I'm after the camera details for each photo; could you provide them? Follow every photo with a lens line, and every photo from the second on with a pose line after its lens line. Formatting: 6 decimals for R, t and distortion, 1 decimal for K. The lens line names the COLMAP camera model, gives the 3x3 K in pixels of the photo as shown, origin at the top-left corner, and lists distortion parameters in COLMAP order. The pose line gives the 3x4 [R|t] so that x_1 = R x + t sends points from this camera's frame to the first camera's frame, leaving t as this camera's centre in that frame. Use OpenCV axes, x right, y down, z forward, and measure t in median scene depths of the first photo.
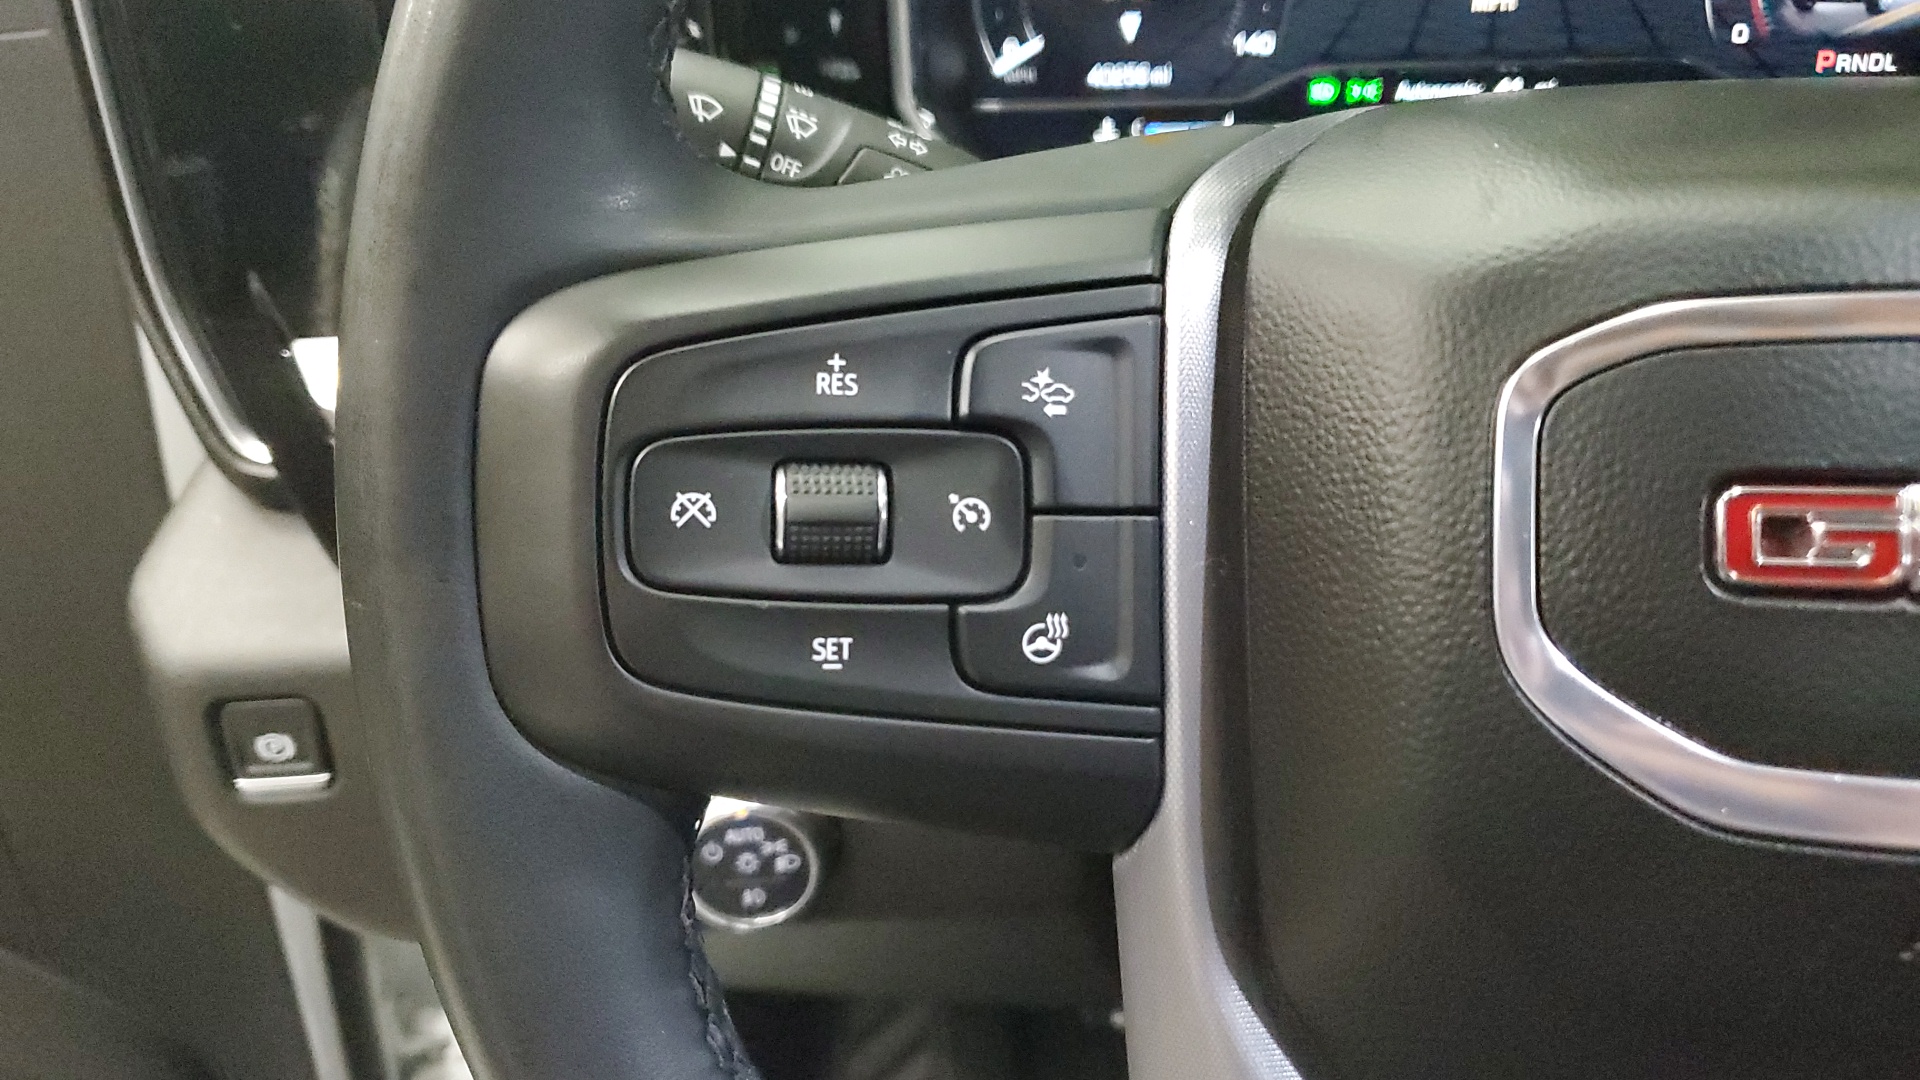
lens RADIAL K [[1523.8, 0, 969.4], [0, 1523.8, 514.2], [0, 0, 1]] dist [0.080186, -0.132852]
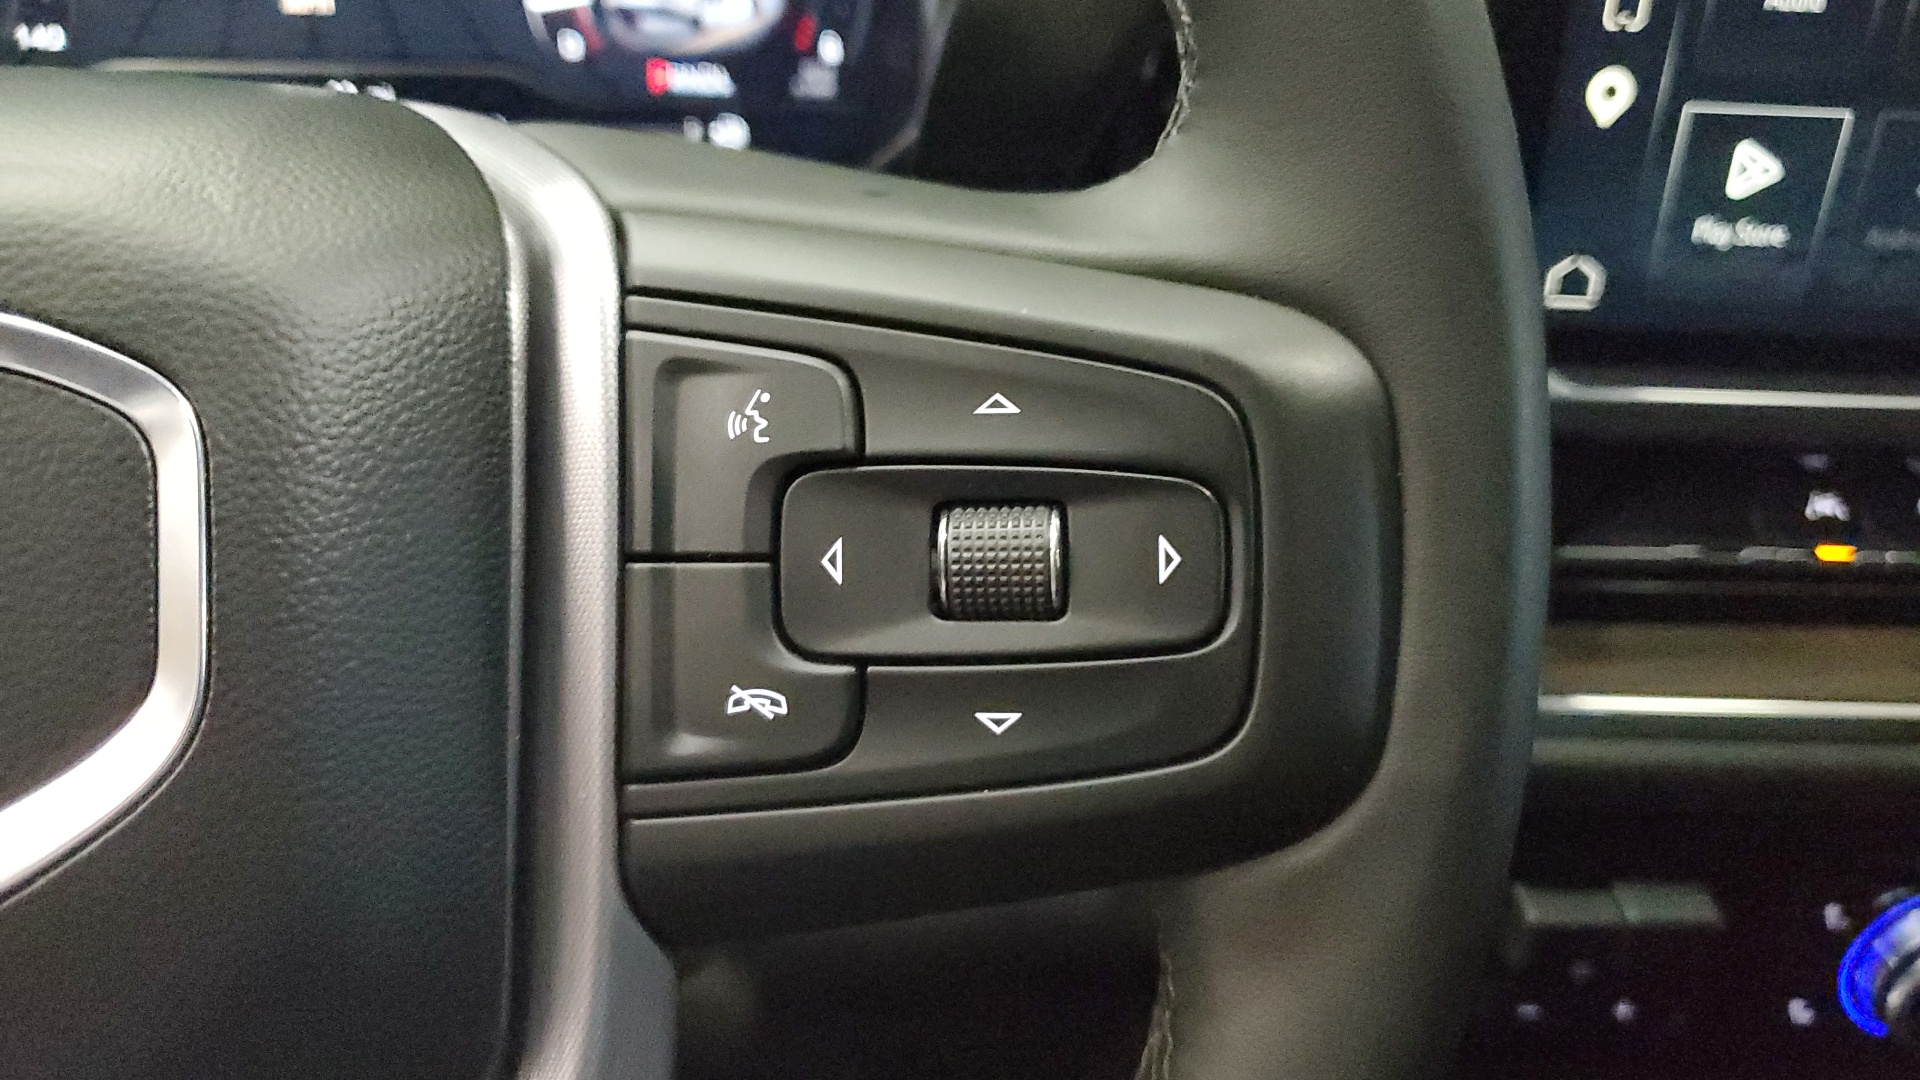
lens RADIAL K [[1523.8, 0, 953.2], [0, 1523.8, 536.2], [0, 0, 1]] dist [0.080186, -0.132852]
pose [[0.964129, -0.042299, 0.262041, 0.694740], [0.042526, 0.999084, 0.004808, 0.004628], [-0.262005, 0.006508, 0.965045, -0.003753]]
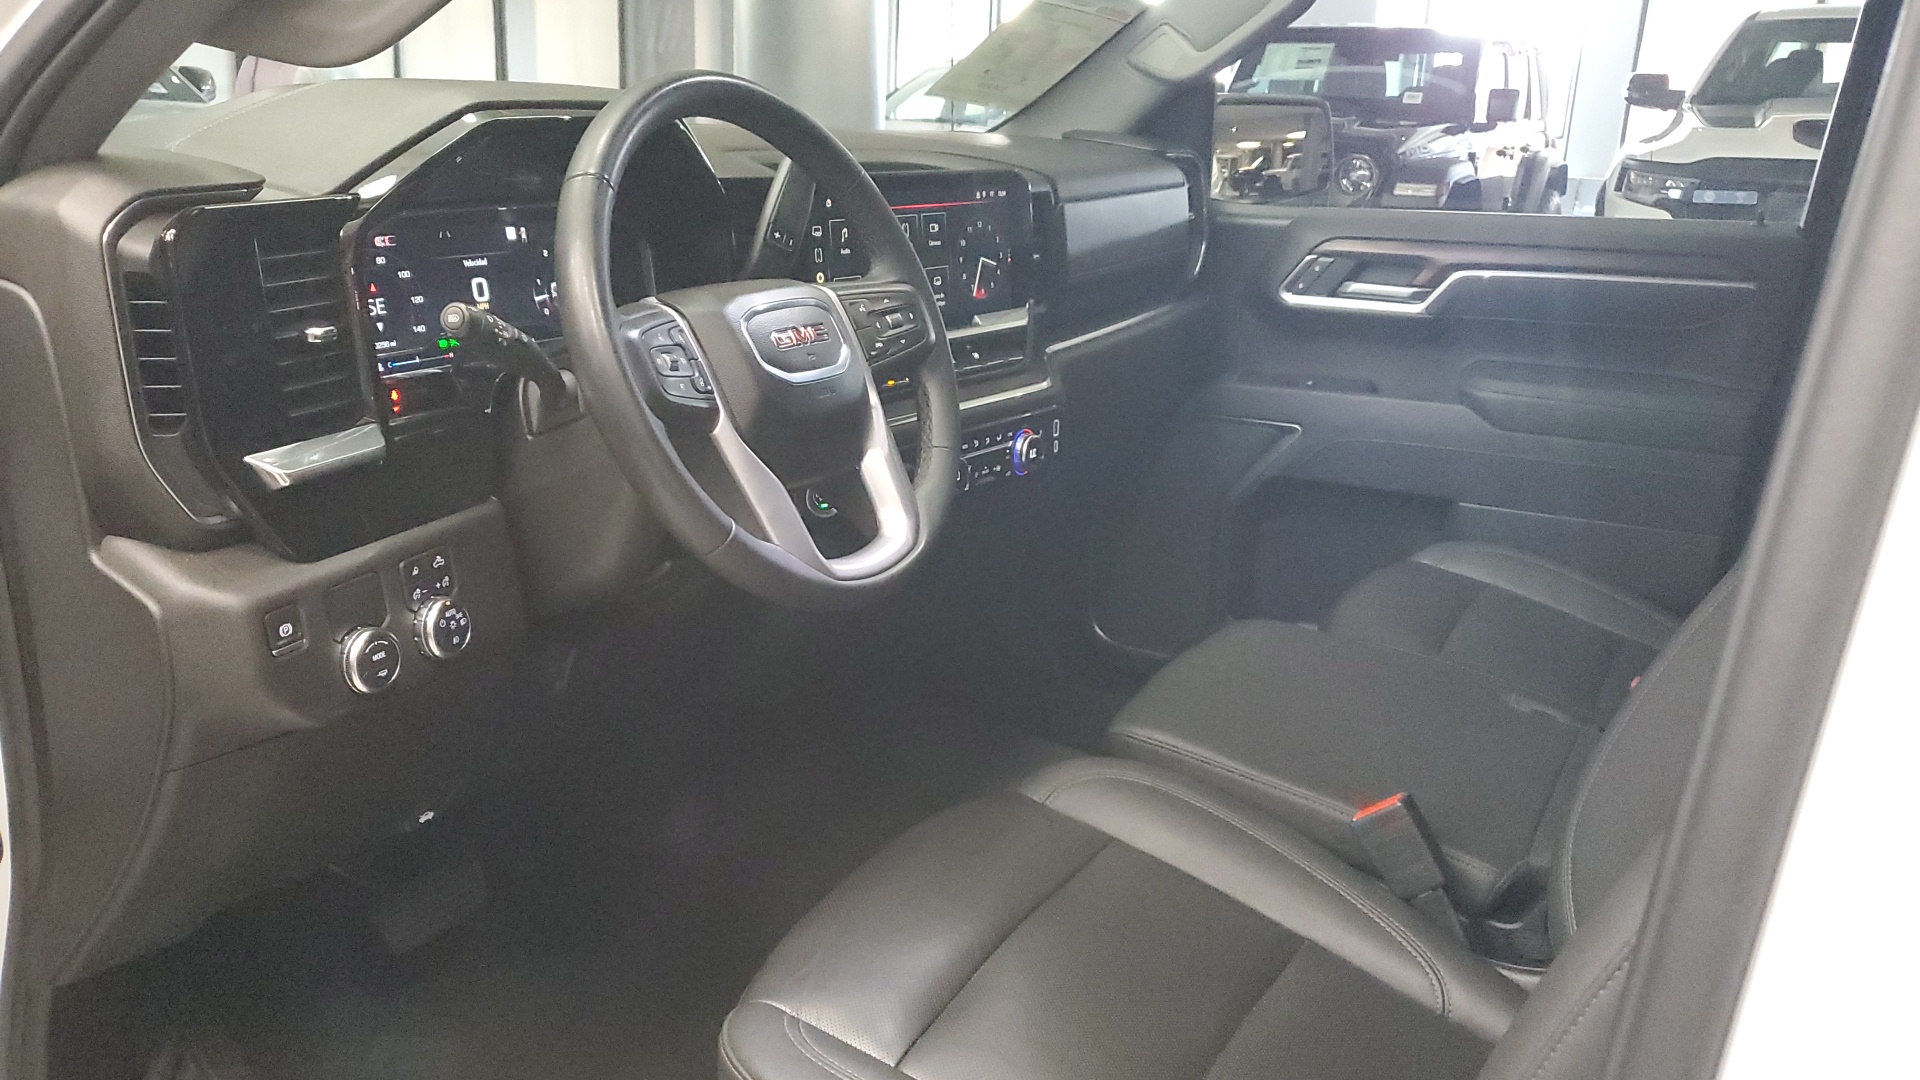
lens RADIAL K [[1523.8, 0, 949.9], [0, 1523.8, 529.2], [0, 0, 1]] dist [0.080186, -0.132852]
pose [[0.415883, -0.194737, 0.888324, -2.865712], [0.408205, 0.912846, 0.009006, 0.554104], [-0.812656, 0.358872, 0.459130, -1.289481]]
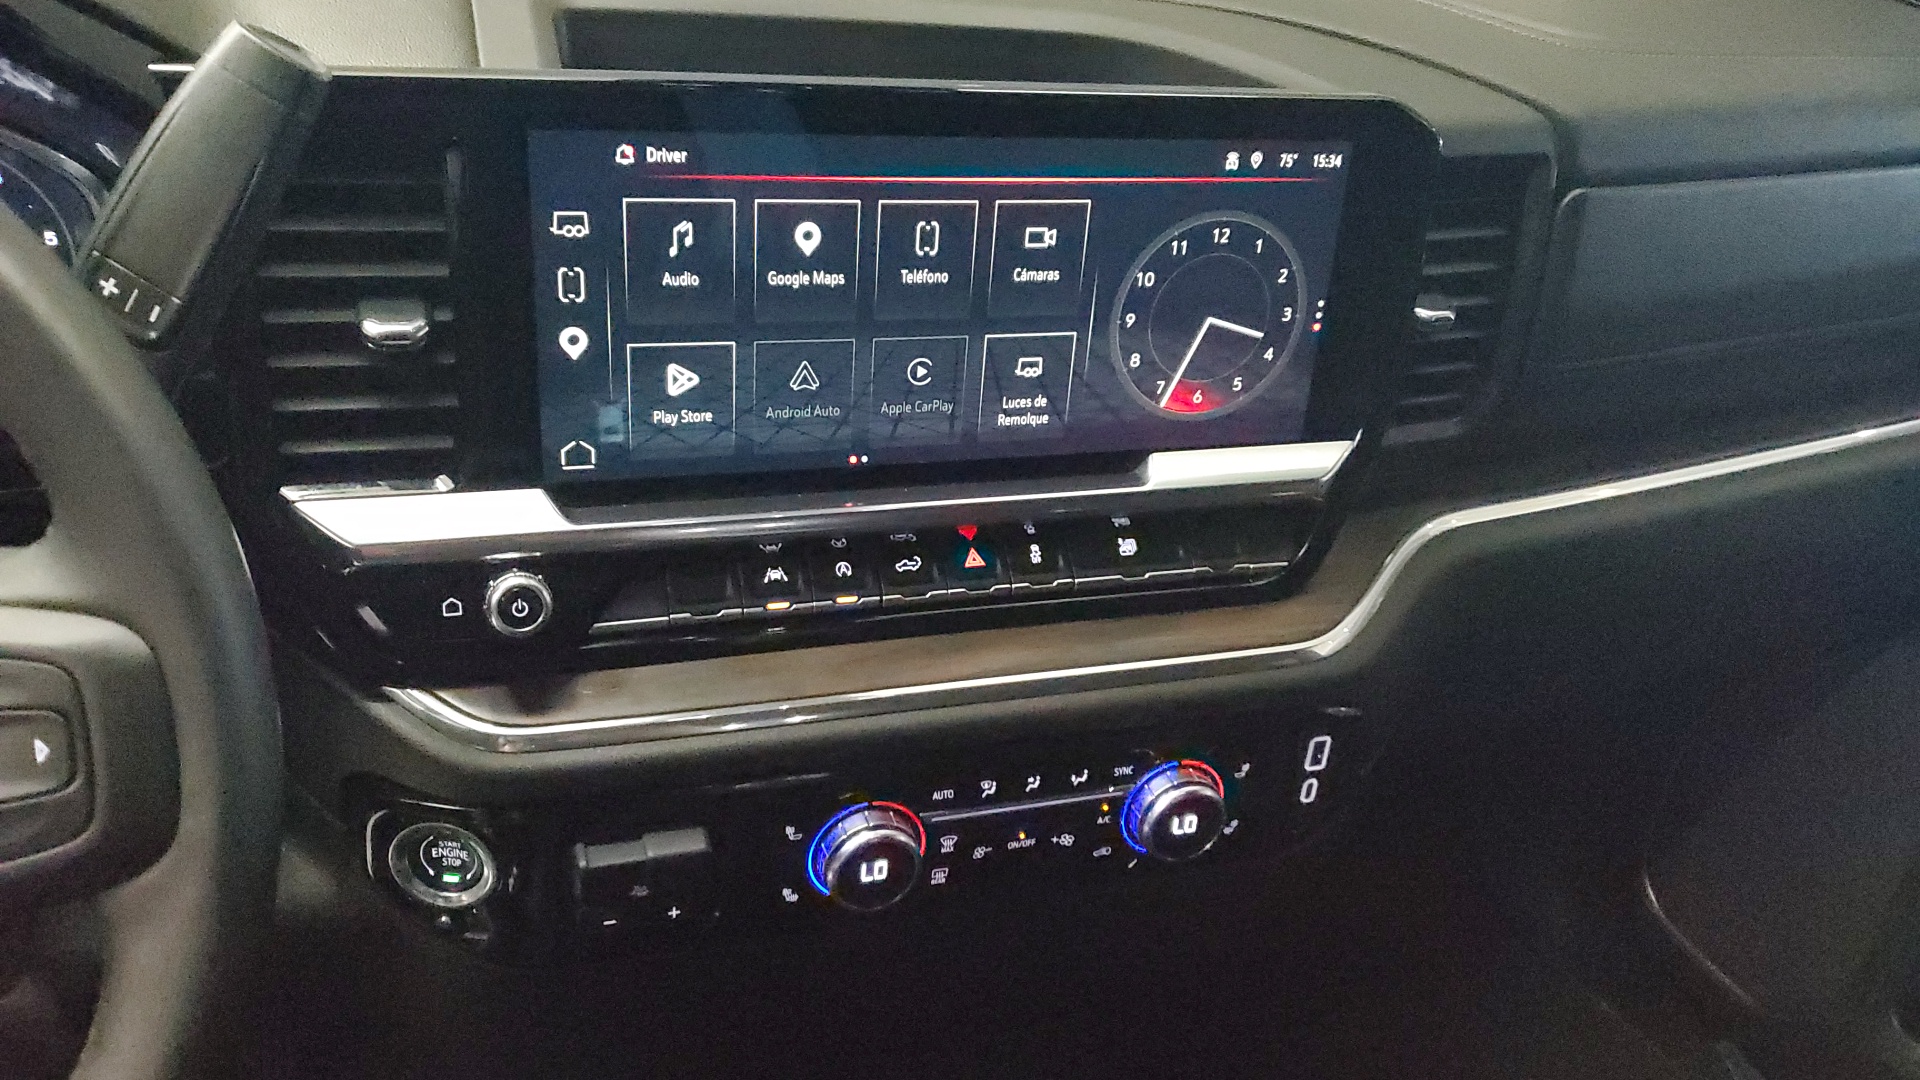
lens RADIAL K [[1523.8, 0, 960.0], [0, 1523.8, 530.2], [0, 0, 1]] dist [0.080186, -0.132852]
pose [[0.851965, -0.134354, 0.506068, 0.942405], [0.127266, 0.990670, 0.048755, -0.117122], [-0.507896, 0.022867, 0.861115, -0.868650]]
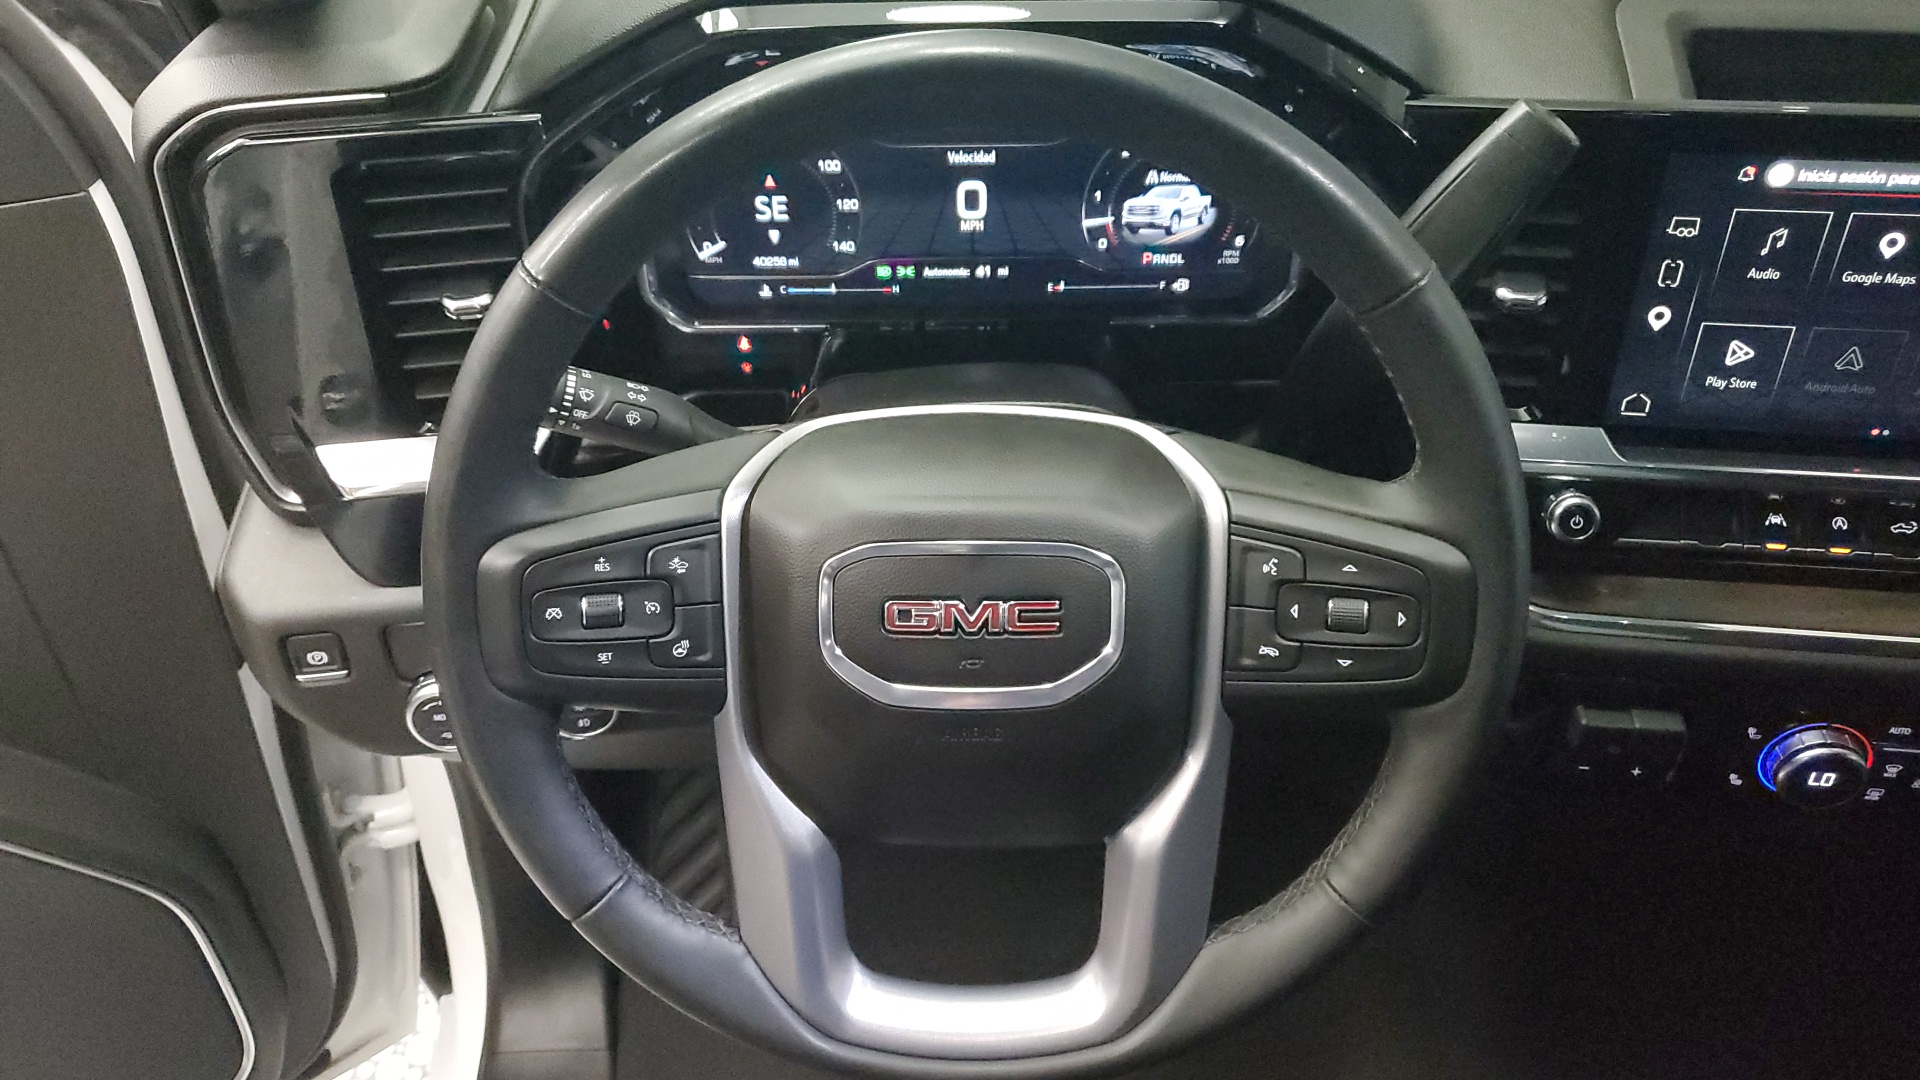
lens RADIAL K [[1523.8, 0, 952.7], [0, 1523.8, 529.3], [0, 0, 1]] dist [0.080186, -0.132852]
pose [[0.994572, -0.036931, 0.097272, 0.194521], [0.021626, 0.987844, 0.153936, -0.388842], [-0.101775, -0.150997, 0.983281, -1.260041]]
